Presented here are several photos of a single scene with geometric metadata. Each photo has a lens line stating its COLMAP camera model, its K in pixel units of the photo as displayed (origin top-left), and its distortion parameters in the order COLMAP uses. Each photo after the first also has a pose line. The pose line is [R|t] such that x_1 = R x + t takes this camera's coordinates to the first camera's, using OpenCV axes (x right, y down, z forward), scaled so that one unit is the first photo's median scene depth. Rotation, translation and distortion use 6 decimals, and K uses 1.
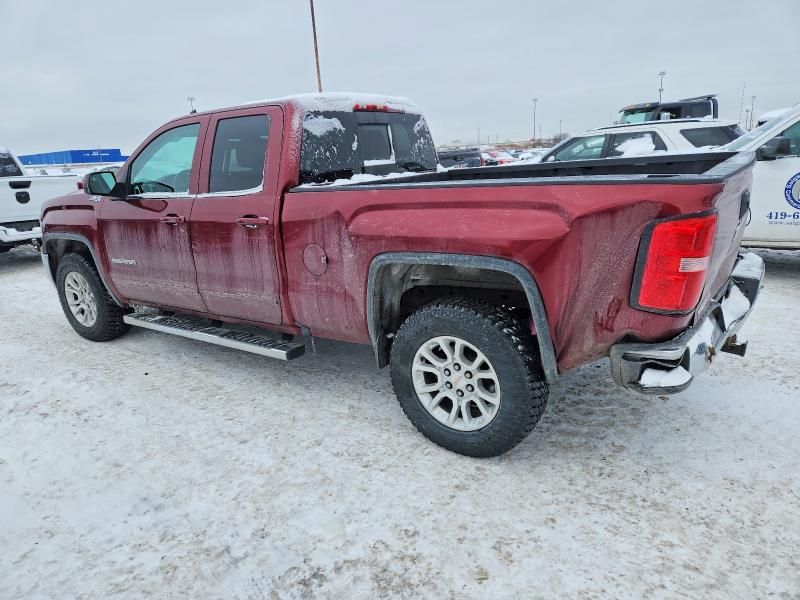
lens RADIAL K [[527.2, 0, 400.3], [0, 527.2, 299.2], [0, 0, 1]] dist [-0.010616, -0.006927]
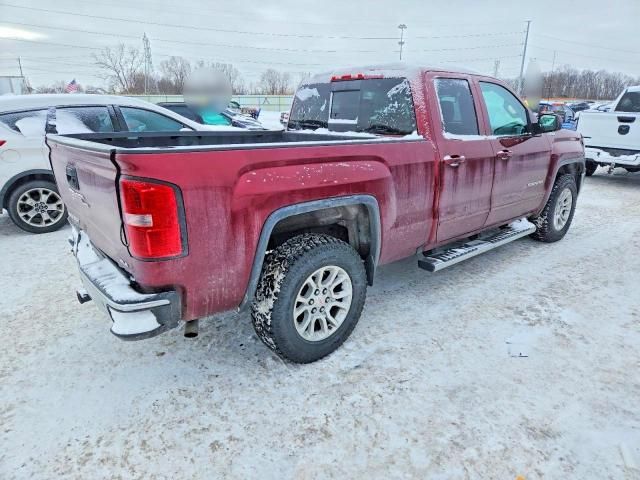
lens RADIAL K [[421.7, 0, 320.4], [0, 421.7, 243.7], [0, 0, 1]] dist [-0.010616, -0.006927]
pose [[-0.229999, 0.349225, -0.908373, 1.032152], [-0.246987, 0.881890, 0.401580, -0.410449], [0.941328, 0.316720, -0.116580, 1.209559]]
